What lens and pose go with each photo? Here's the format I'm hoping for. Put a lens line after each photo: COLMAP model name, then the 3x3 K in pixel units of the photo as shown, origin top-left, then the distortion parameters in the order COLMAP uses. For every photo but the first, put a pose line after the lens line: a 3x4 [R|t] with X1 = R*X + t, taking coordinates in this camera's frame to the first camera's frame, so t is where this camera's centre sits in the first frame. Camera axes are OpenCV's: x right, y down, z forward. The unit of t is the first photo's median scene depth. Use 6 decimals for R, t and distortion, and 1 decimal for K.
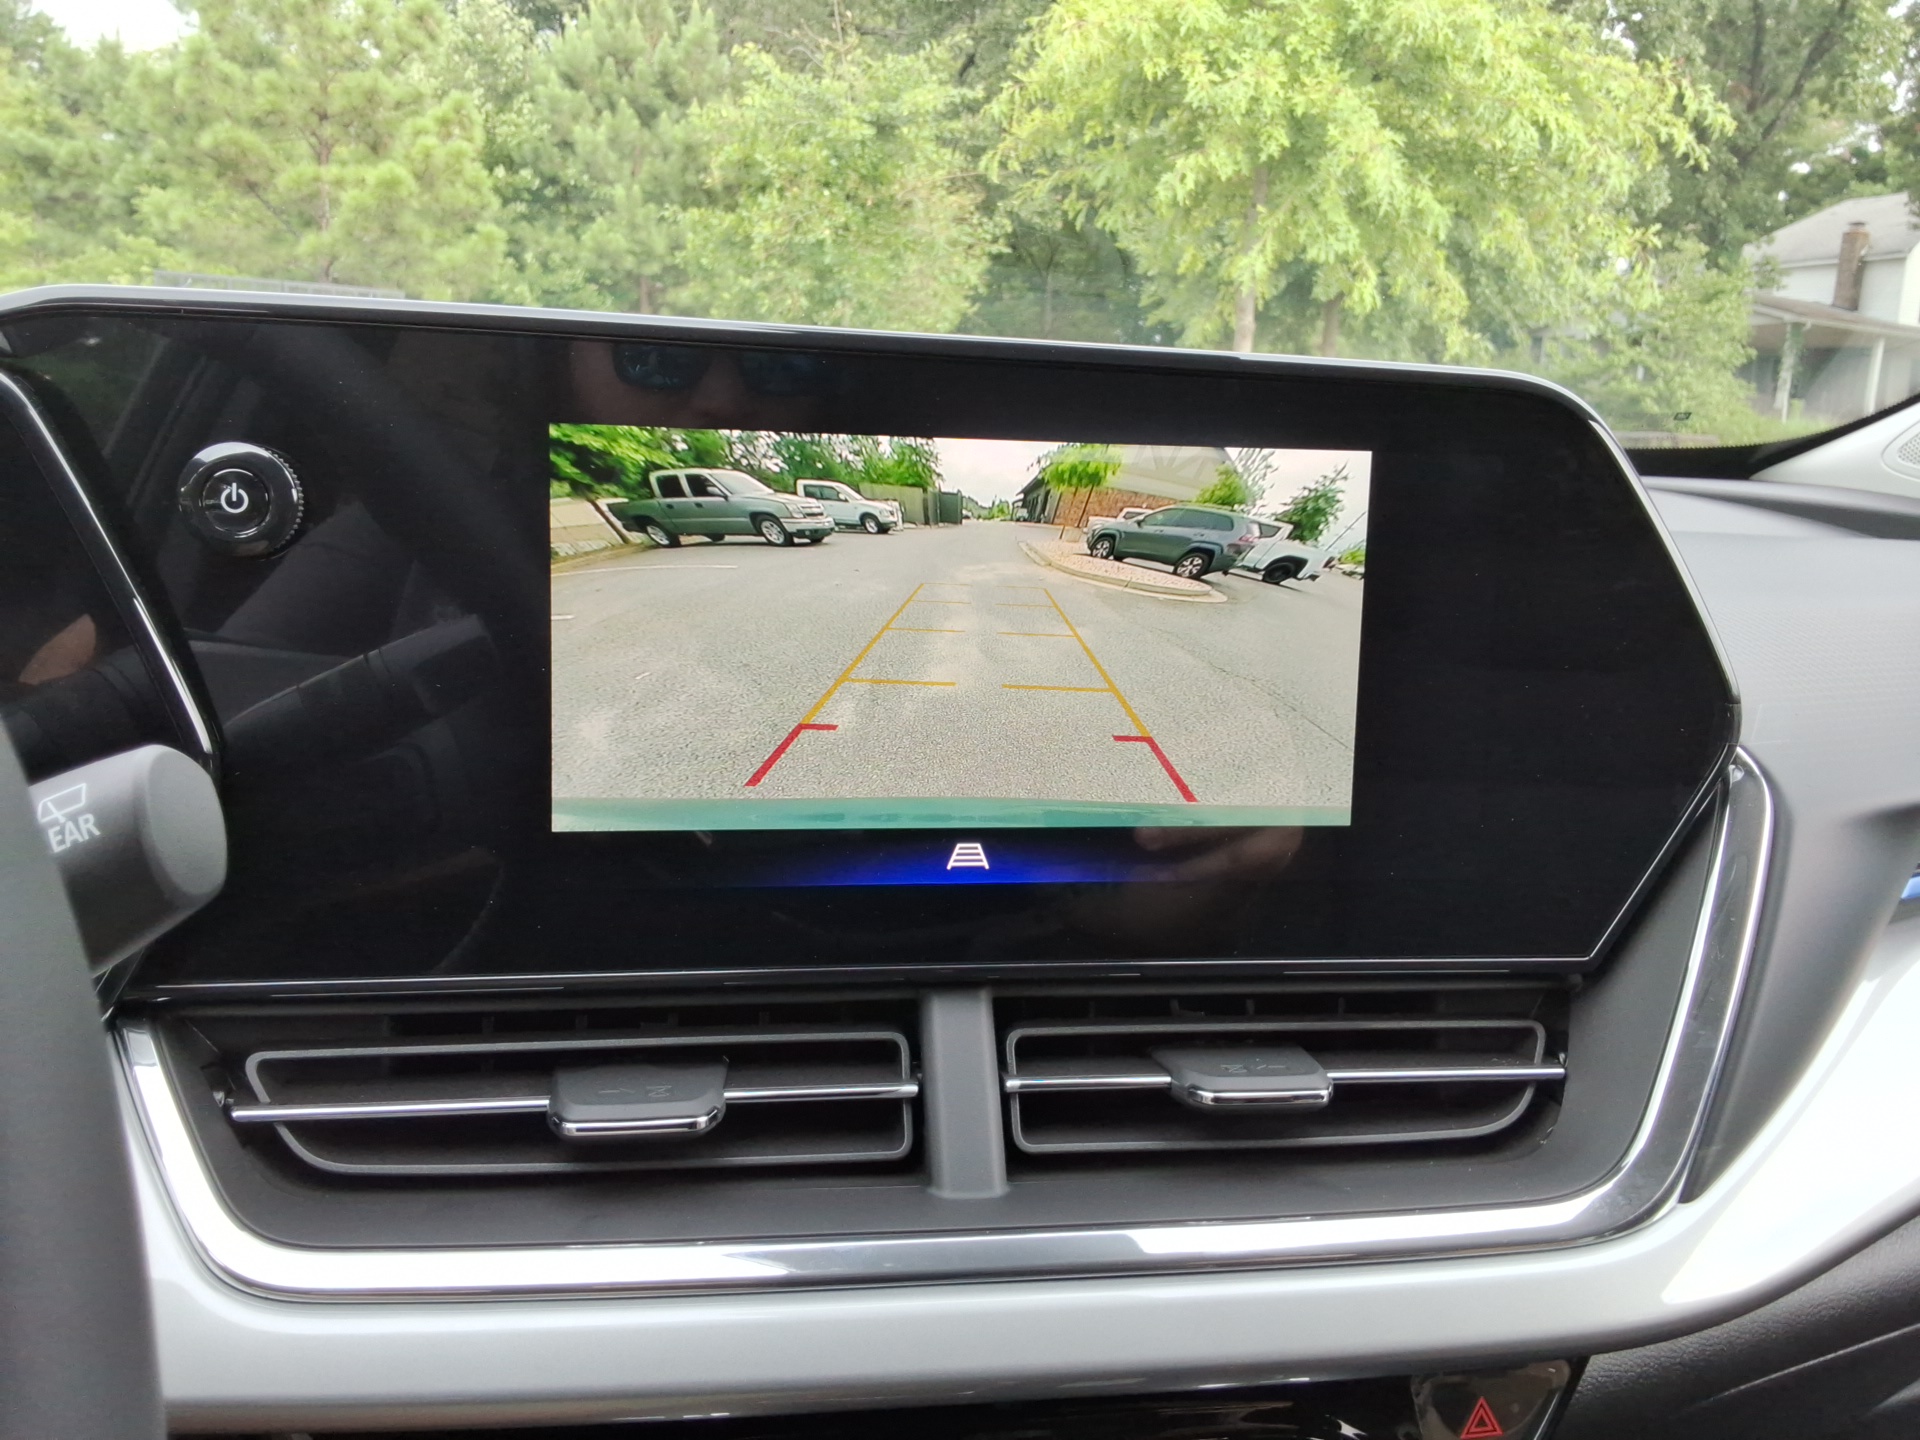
lens RADIAL K [[1569.7, 0, 993.8], [0, 1569.7, 714.6], [0, 0, 1]] dist [0.081636, -0.133153]
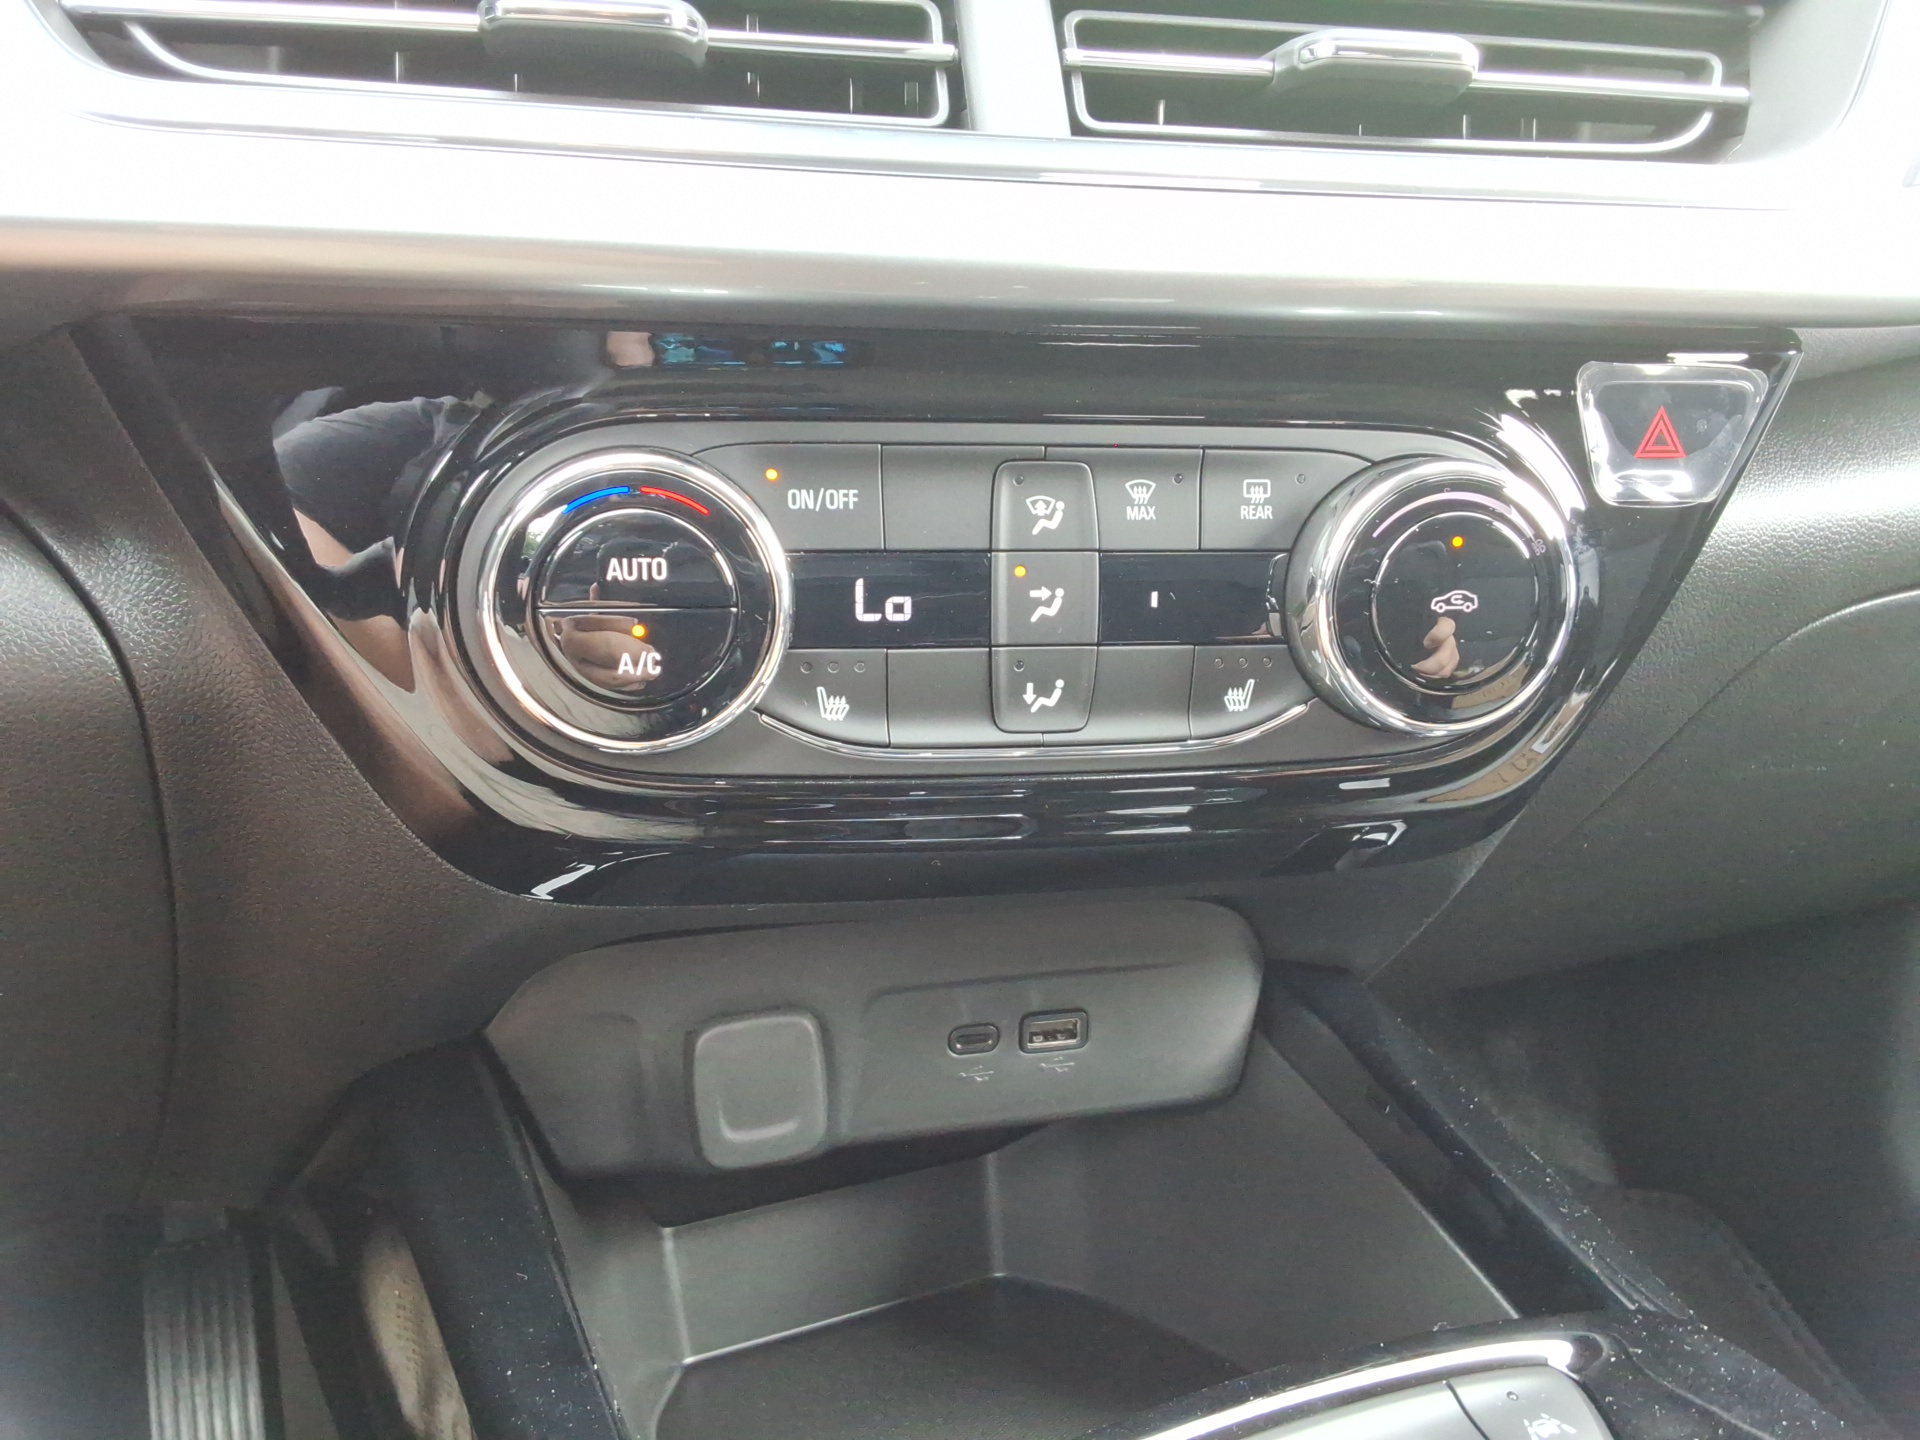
lens RADIAL K [[1531.7, 0, 1005.8], [0, 1531.7, 715.1], [0, 0, 1]] dist [0.143700, -0.202124]
pose [[0.999397, -0.010179, 0.033192, -0.000829], [0.007441, 0.996636, 0.081620, 0.007970], [-0.033911, -0.081324, 0.996111, 0.003195]]
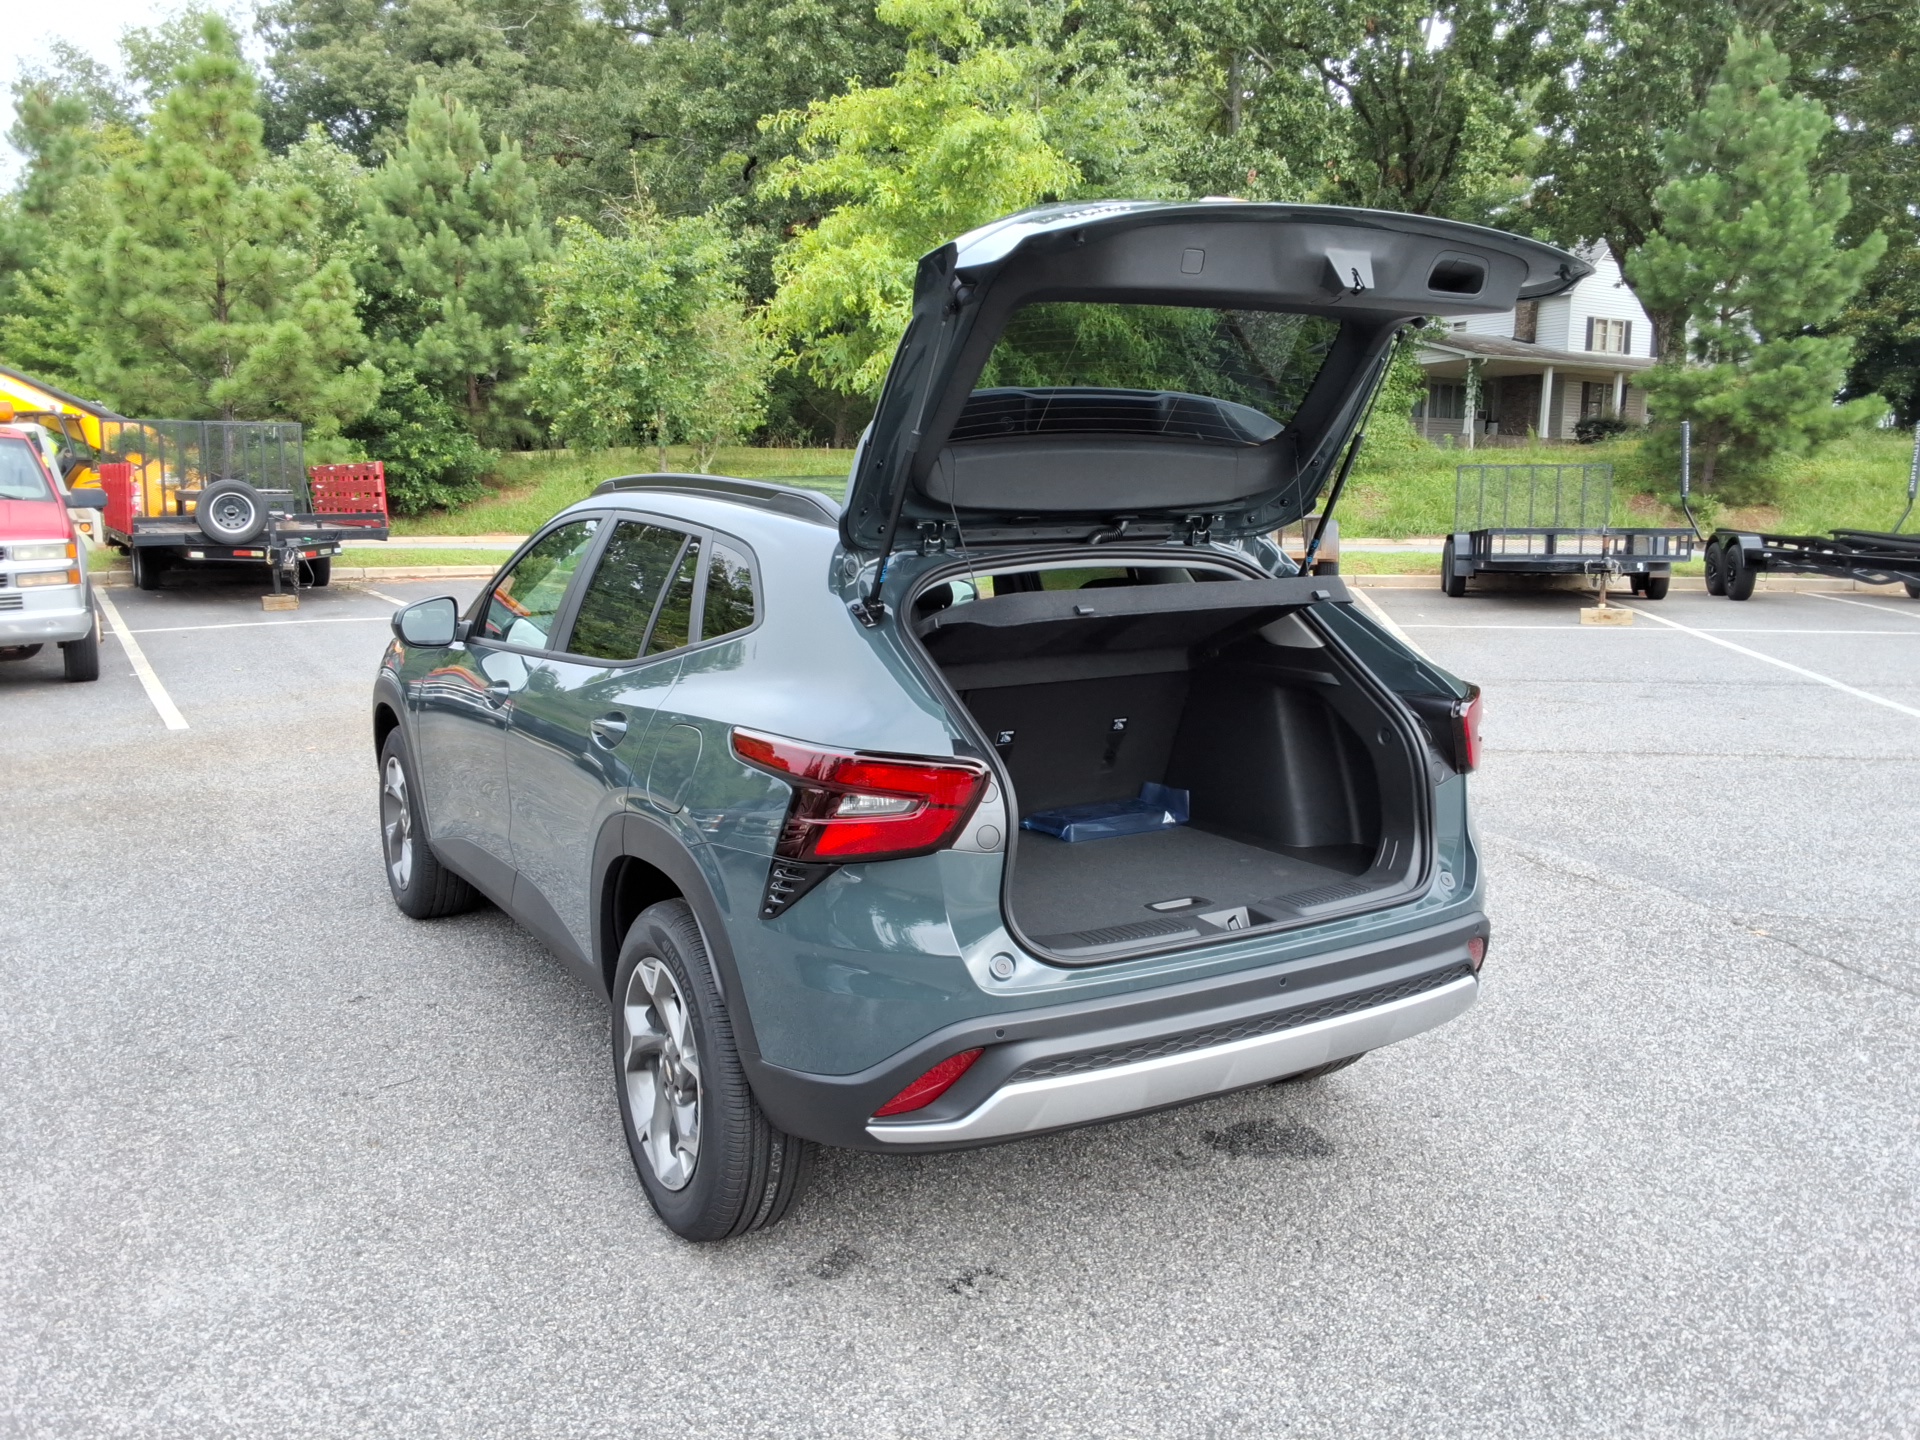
lens RADIAL K [[1531.7, 0, 956.7], [0, 1531.7, 692.6], [0, 0, 1]] dist [0.106181, -0.168837]
pose [[0.993624, -0.069006, 0.089165, 0.017541], [0.072268, 0.996809, -0.033893, 0.025040], [-0.086542, 0.040121, 0.995440, -0.256528]]
